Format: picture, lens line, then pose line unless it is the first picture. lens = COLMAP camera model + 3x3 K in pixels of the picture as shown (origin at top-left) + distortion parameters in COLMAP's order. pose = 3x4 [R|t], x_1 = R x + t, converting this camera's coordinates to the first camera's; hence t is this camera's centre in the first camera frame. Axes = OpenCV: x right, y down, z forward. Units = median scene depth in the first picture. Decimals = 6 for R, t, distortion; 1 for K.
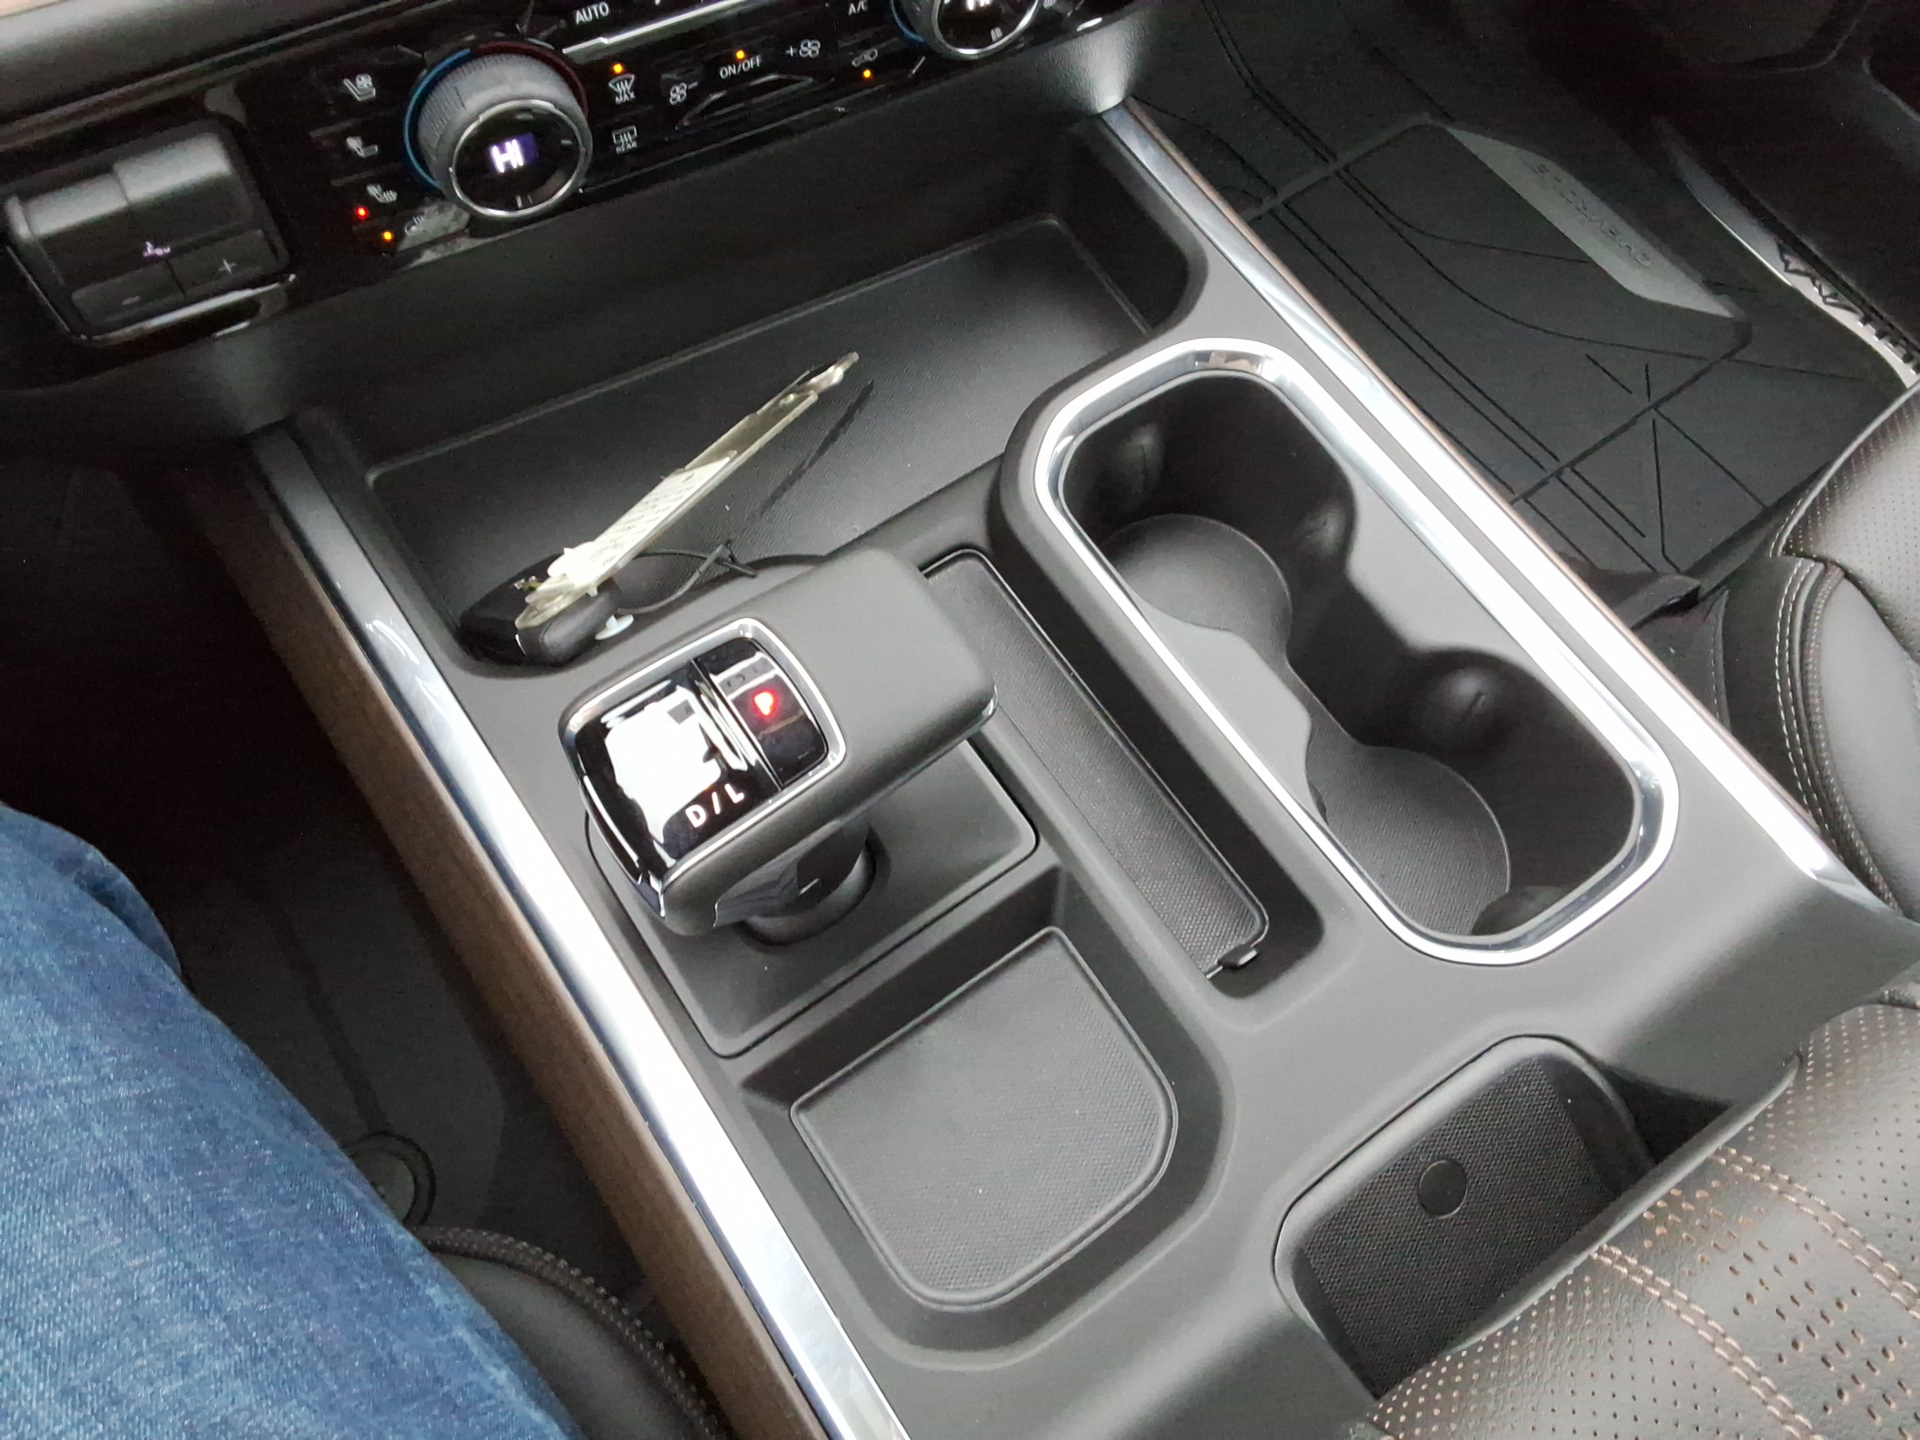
lens RADIAL K [[1536.0, 0, 952.9], [0, 1536.0, 708.5], [0, 0, 1]] dist [0.109563, -0.157586]
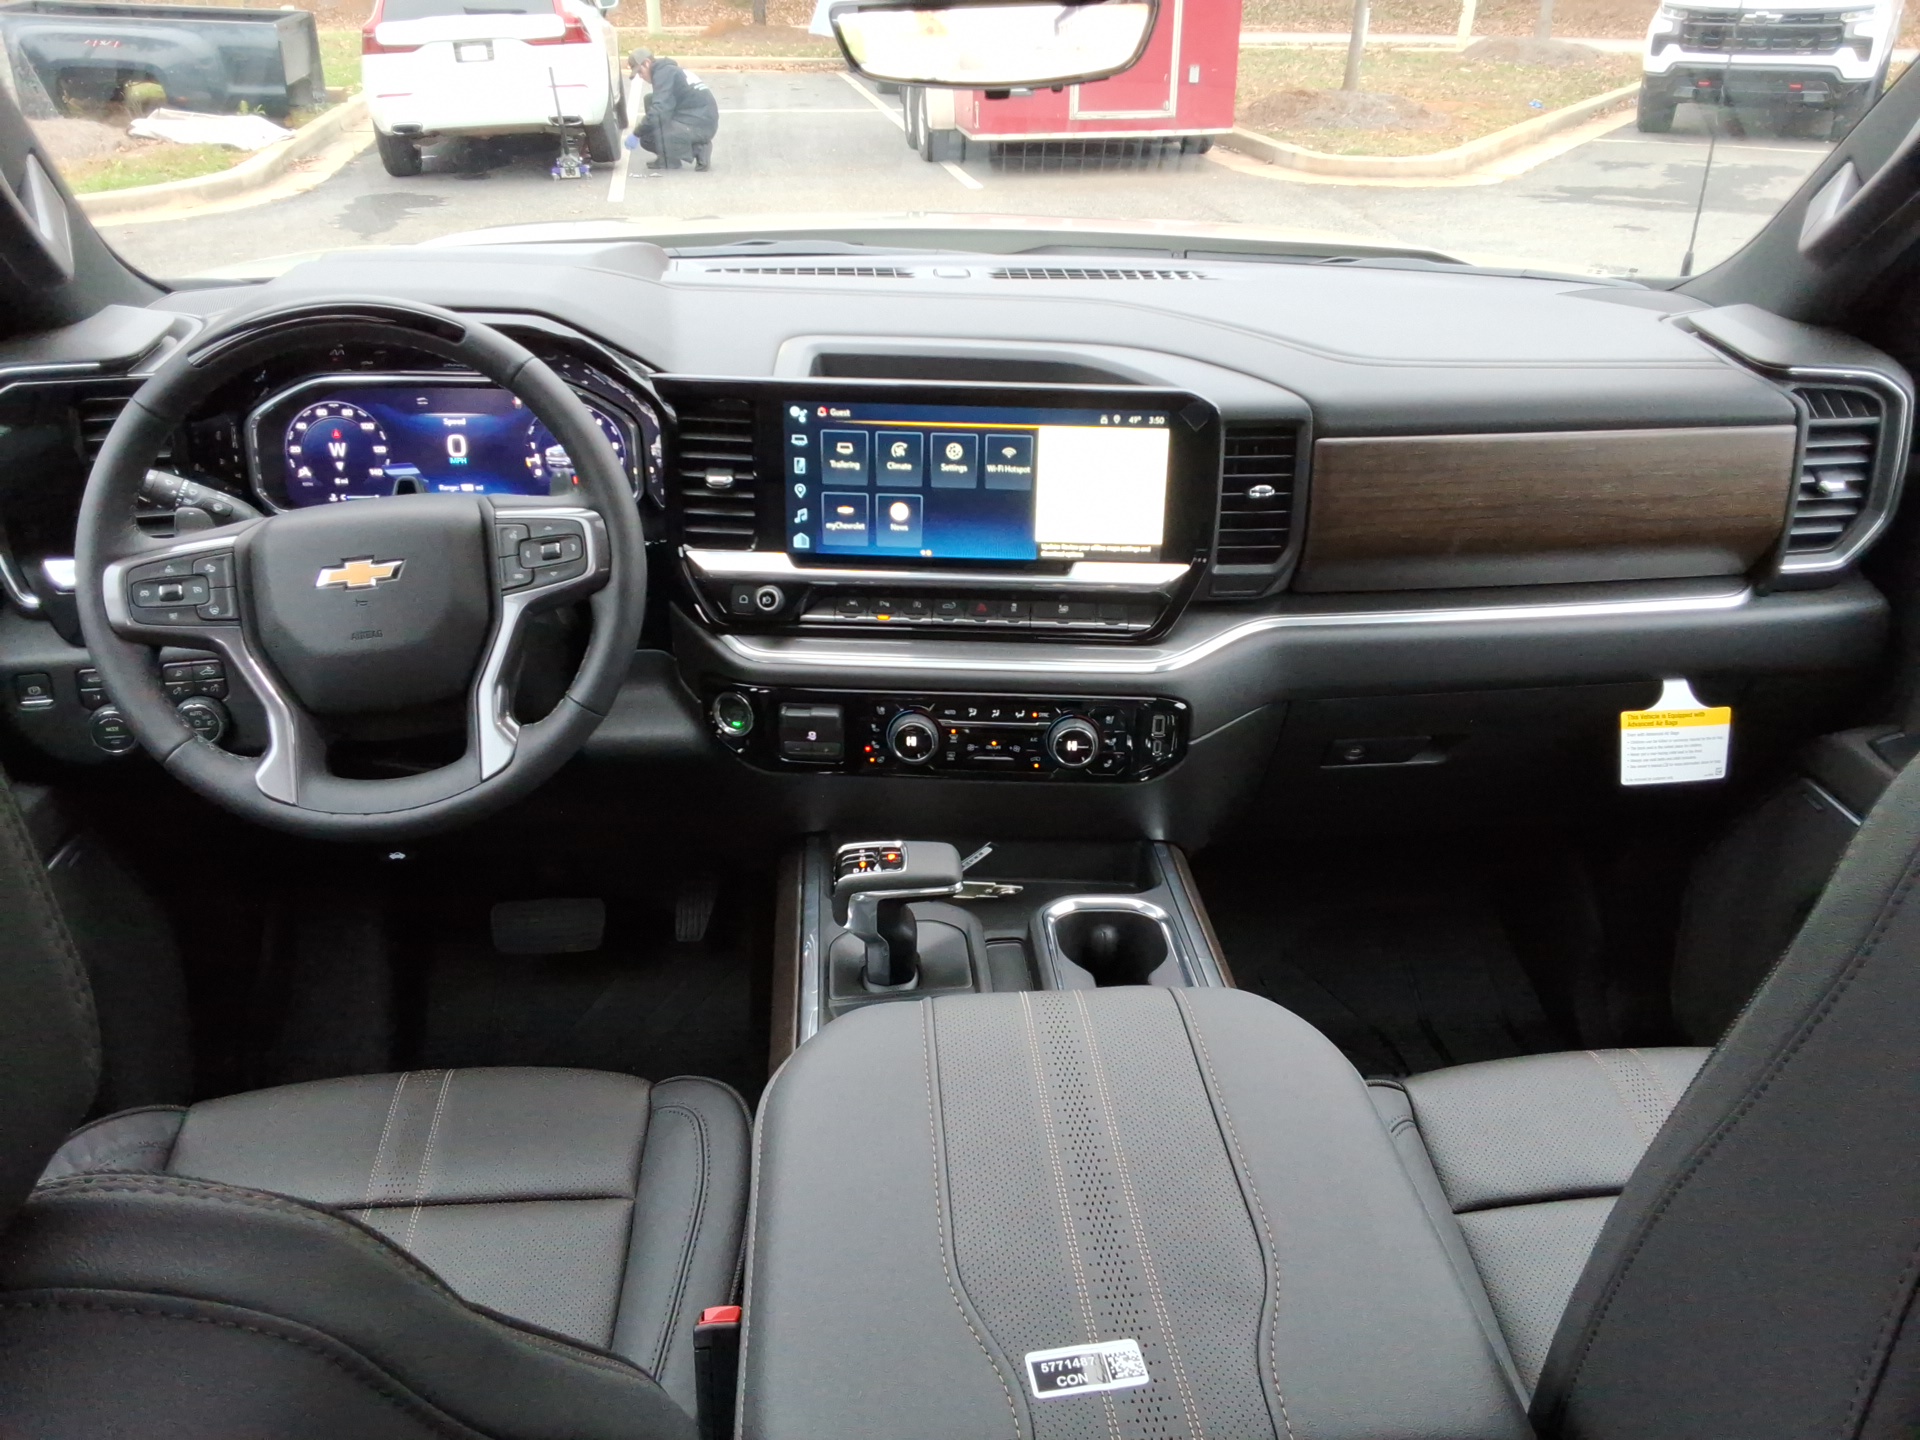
lens RADIAL K [[1565.1, 0, 999.2], [0, 1565.1, 744.8], [0, 0, 1]] dist [0.059632, -0.092665]
pose [[0.877694, 0.184688, -0.442204, 1.141105], [-0.430852, 0.708110, -0.559417, 1.210018], [0.209811, 0.681521, 0.701077, -1.090640]]
